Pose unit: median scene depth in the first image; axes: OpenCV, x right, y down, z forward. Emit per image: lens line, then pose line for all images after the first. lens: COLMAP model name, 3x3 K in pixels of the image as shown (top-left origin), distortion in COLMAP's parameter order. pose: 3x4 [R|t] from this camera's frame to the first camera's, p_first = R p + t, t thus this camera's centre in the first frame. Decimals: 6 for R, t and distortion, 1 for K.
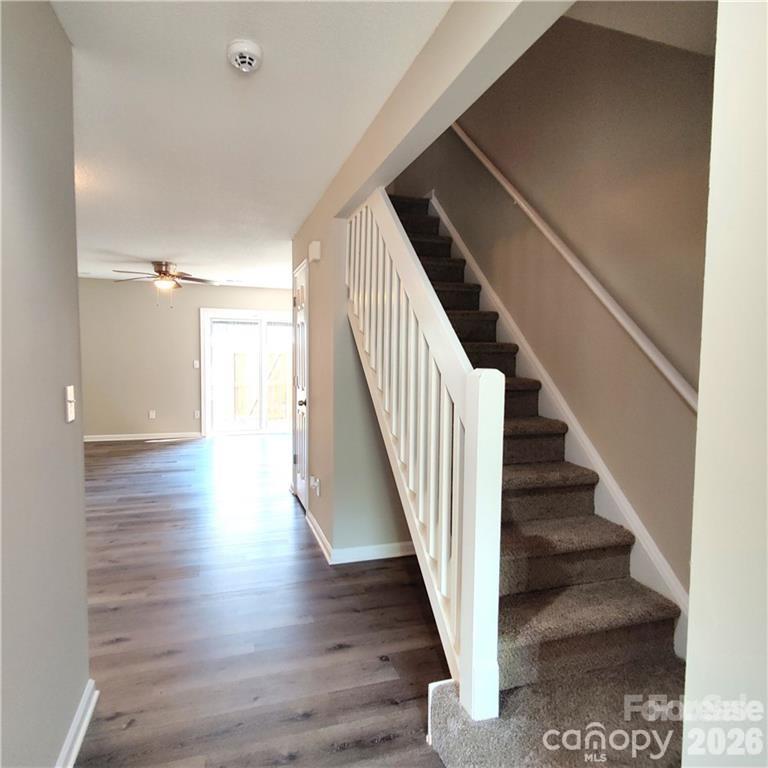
lens RADIAL K [[507.9, 0, 387.2], [0, 507.9, 386.8], [0, 0, 1]] dist [0.034871, -0.001539]
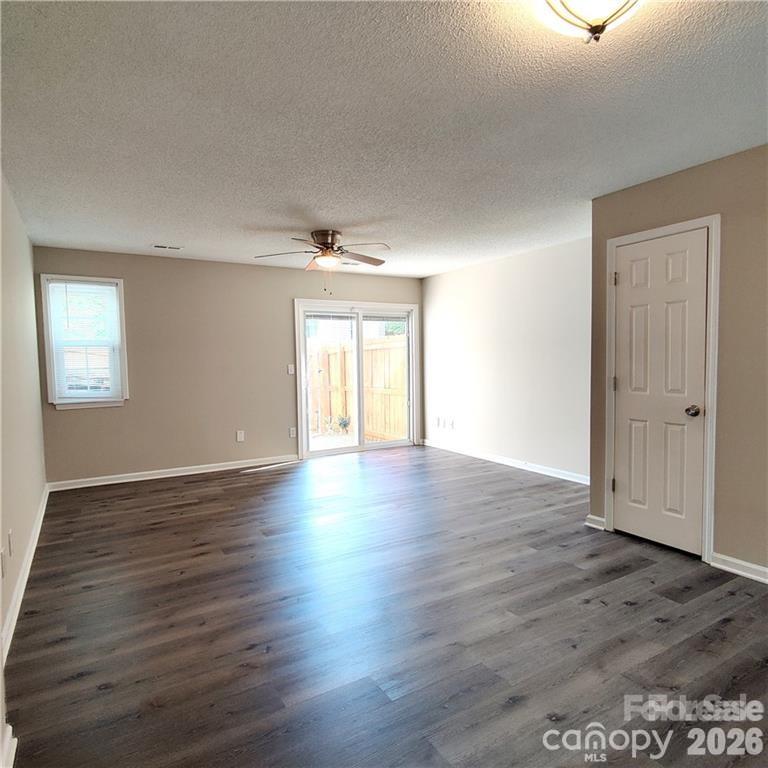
lens RADIAL K [[507.9, 0, 381.8], [0, 507.9, 380.5], [0, 0, 1]] dist [0.034871, -0.001539]
pose [[0.978263, -0.034832, 0.204424, -0.395203], [0.039322, 0.999065, -0.017945, -0.006617], [-0.203608, 0.025594, 0.978718, 0.198277]]
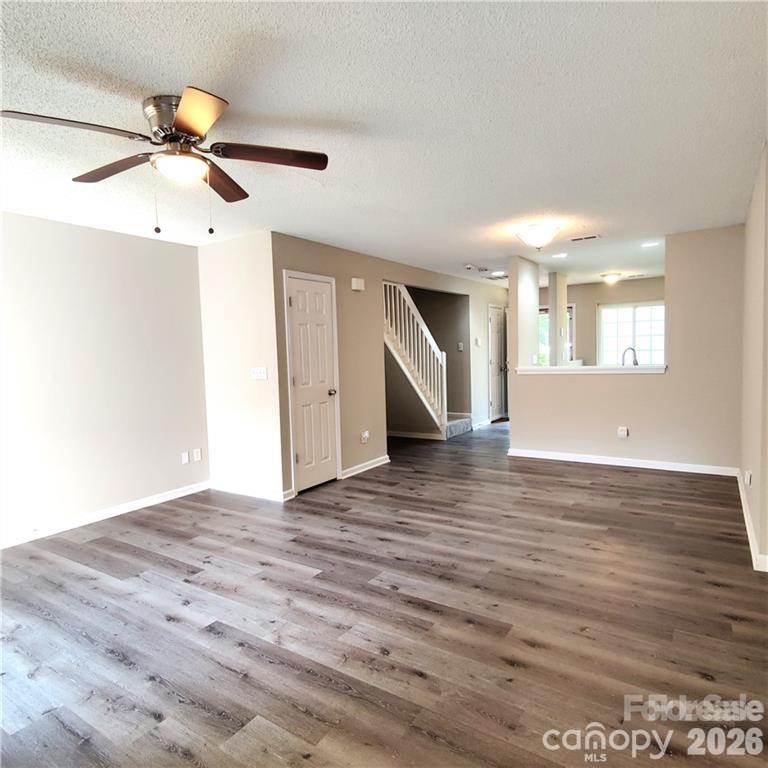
lens RADIAL K [[507.9, 0, 388.0], [0, 507.9, 388.2], [0, 0, 1]] dist [0.034871, -0.001539]
pose [[-0.625772, -0.049686, 0.778422, -0.549983], [0.073997, 0.989687, 0.122657, -0.042262], [-0.776488, 0.134356, -0.615642, 0.649056]]
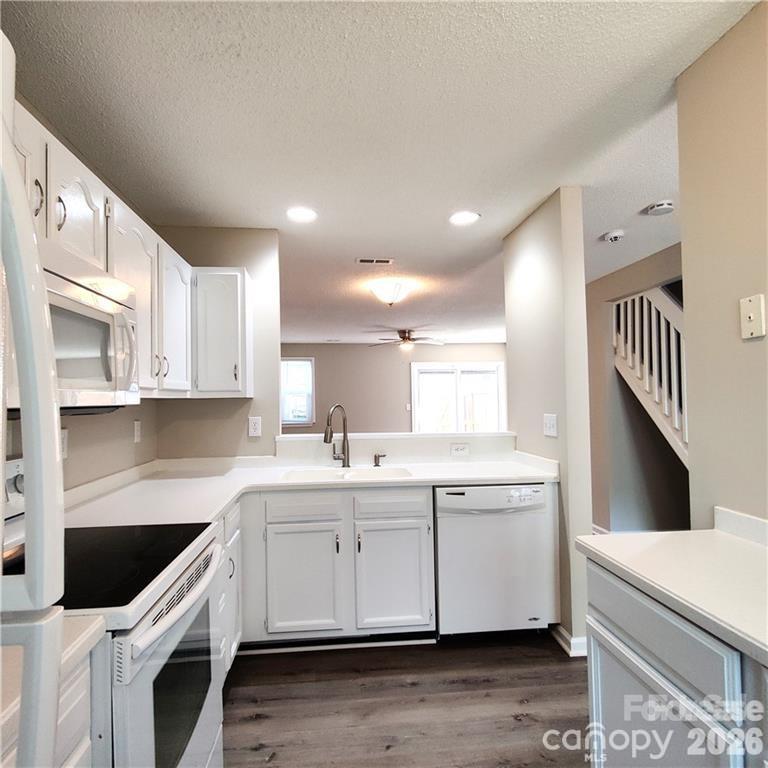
lens RADIAL K [[507.9, 0, 388.3], [0, 507.9, 384.1], [0, 0, 1]] dist [0.034871, -0.001539]
pose [[0.977121, -0.030160, -0.210536, -0.157905], [0.010196, 0.995399, -0.095271, 0.017708], [0.212441, 0.090945, 0.972933, -0.220857]]
